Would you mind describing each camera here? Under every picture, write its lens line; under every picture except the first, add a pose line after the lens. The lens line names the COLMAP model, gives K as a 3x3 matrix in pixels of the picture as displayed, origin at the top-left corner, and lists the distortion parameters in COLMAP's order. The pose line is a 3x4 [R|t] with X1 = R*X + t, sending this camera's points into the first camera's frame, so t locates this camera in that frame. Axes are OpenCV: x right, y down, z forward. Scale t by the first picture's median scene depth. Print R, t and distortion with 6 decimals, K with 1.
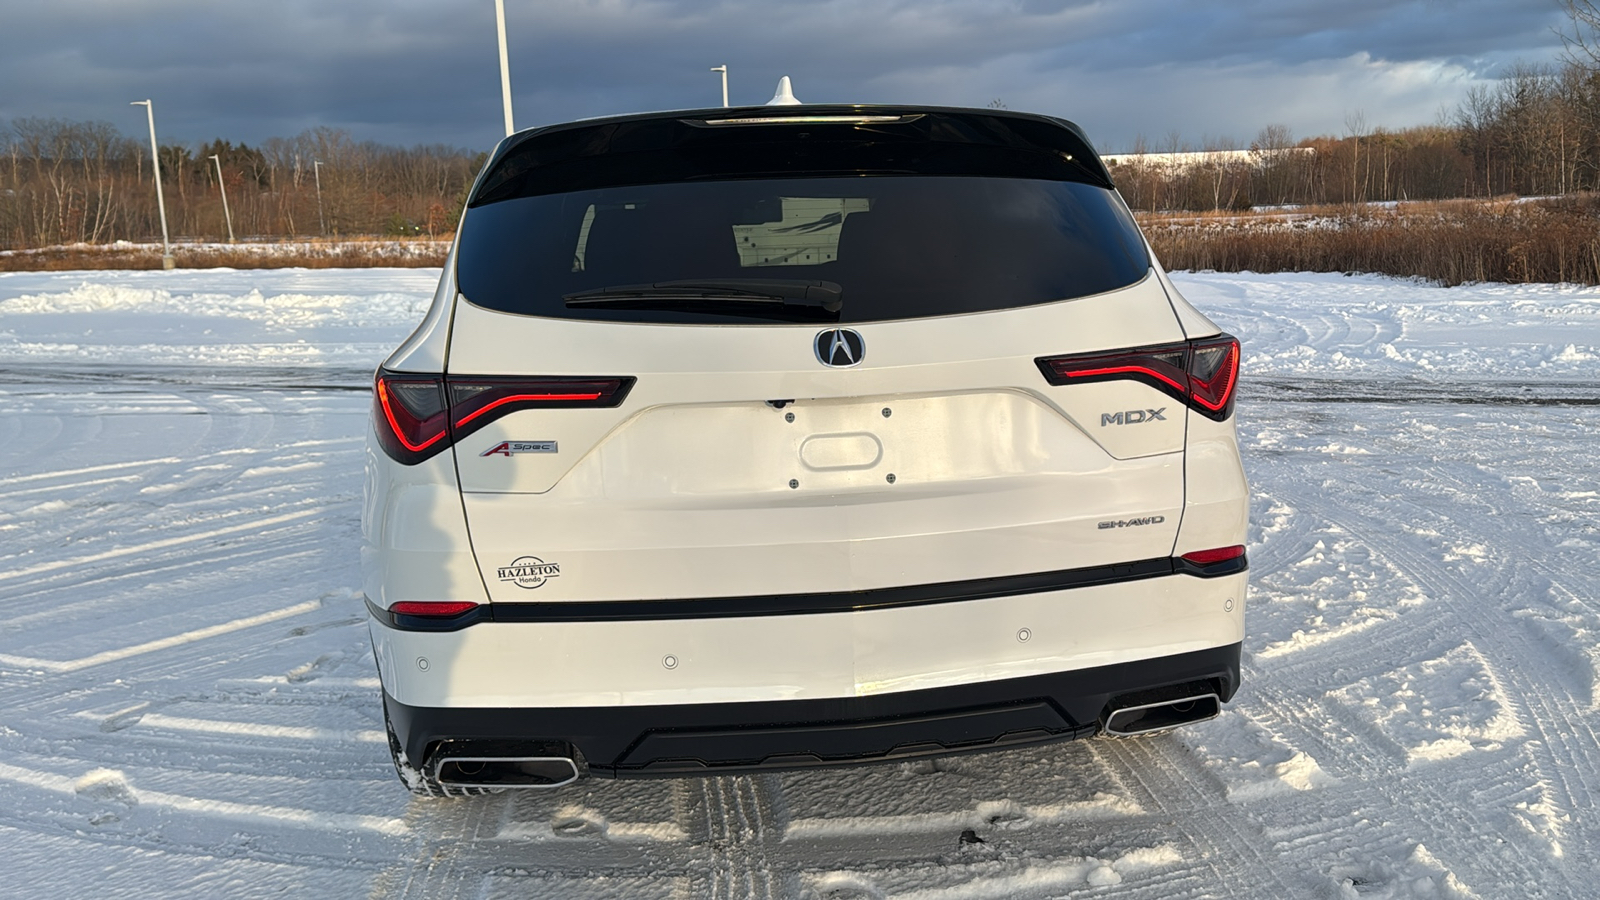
lens RADIAL K [[1254.1, 0, 846.2], [0, 1254.1, 440.7], [0, 0, 1]] dist [0.149001, -0.243617]
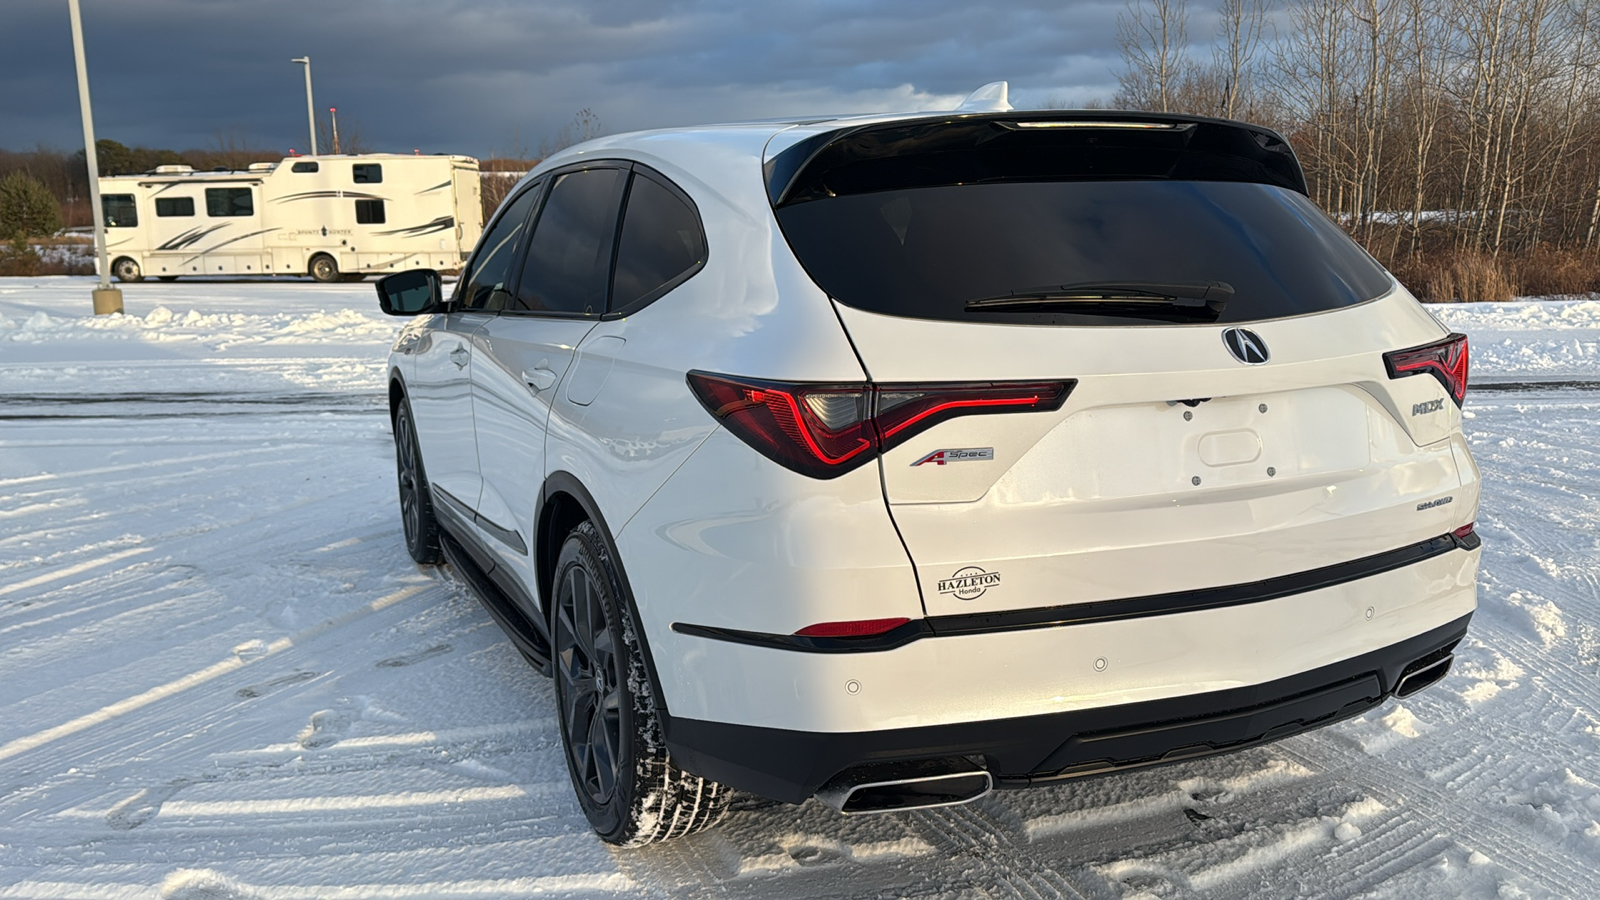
lens RADIAL K [[1268.9, 0, 827.1], [0, 1268.9, 454.6], [0, 0, 1]] dist [0.138760, -0.237388]
pose [[0.950094, -0.039009, 0.309514, -0.582886], [0.038577, 0.999227, 0.007519, -0.005764], [-0.309568, 0.004797, 0.950865, 0.090909]]
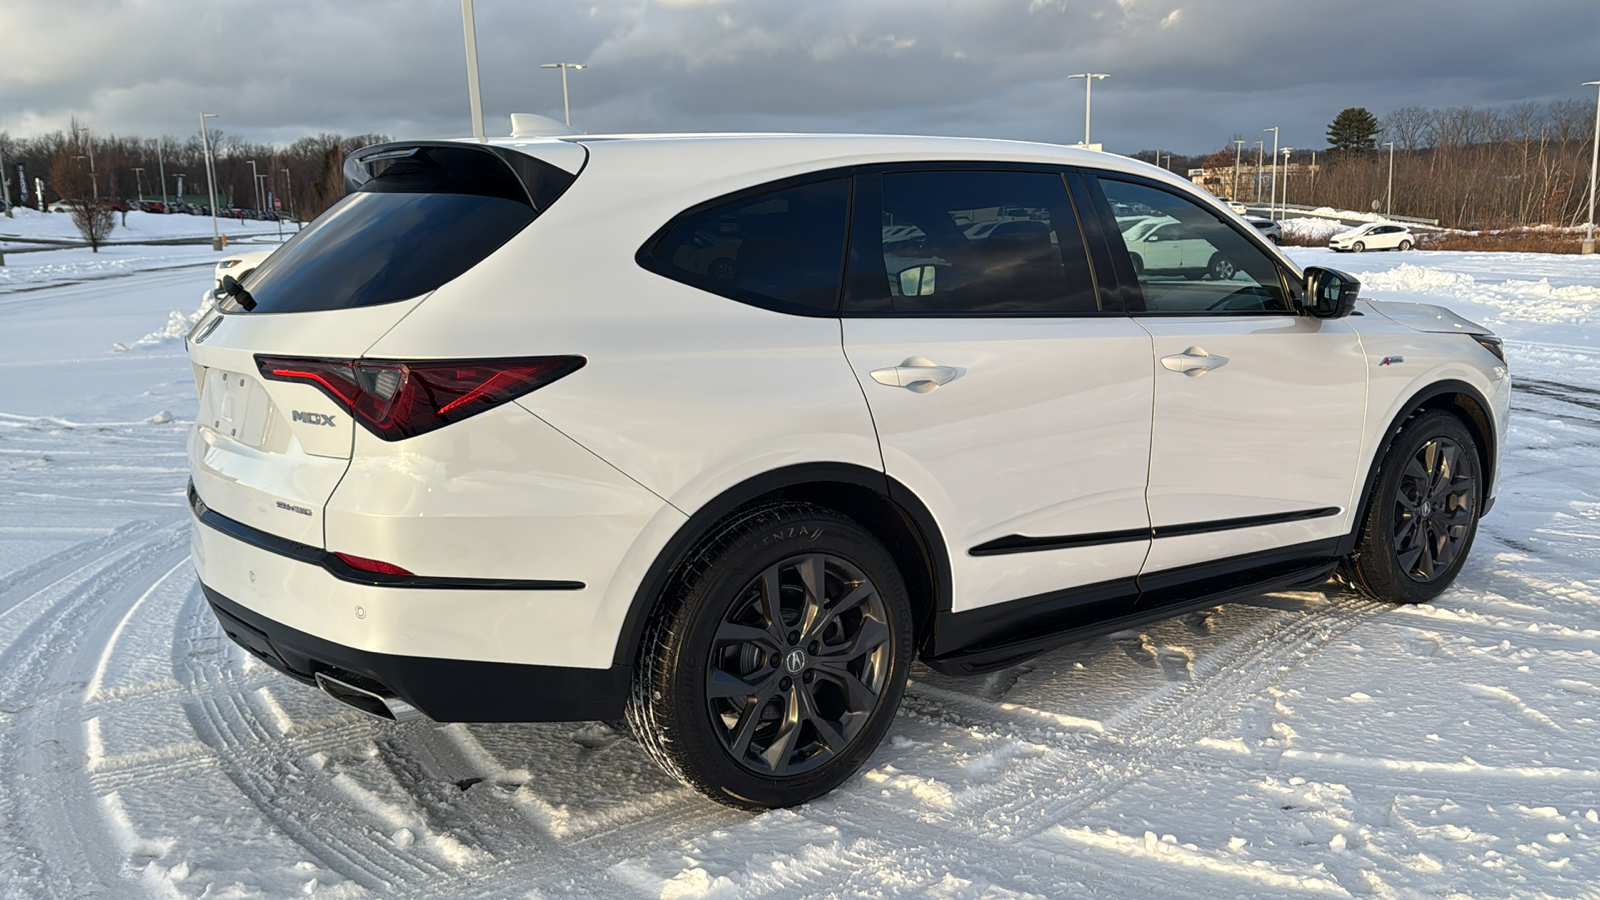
lens RADIAL K [[1254.1, 0, 846.2], [0, 1254.1, 440.7], [0, 0, 1]] dist [0.149001, -0.243617]
pose [[0.483184, 0.156139, -0.861483, 1.365101], [-0.143842, 0.984756, 0.097804, -0.169459], [0.863622, 0.076660, 0.498278, 0.799027]]
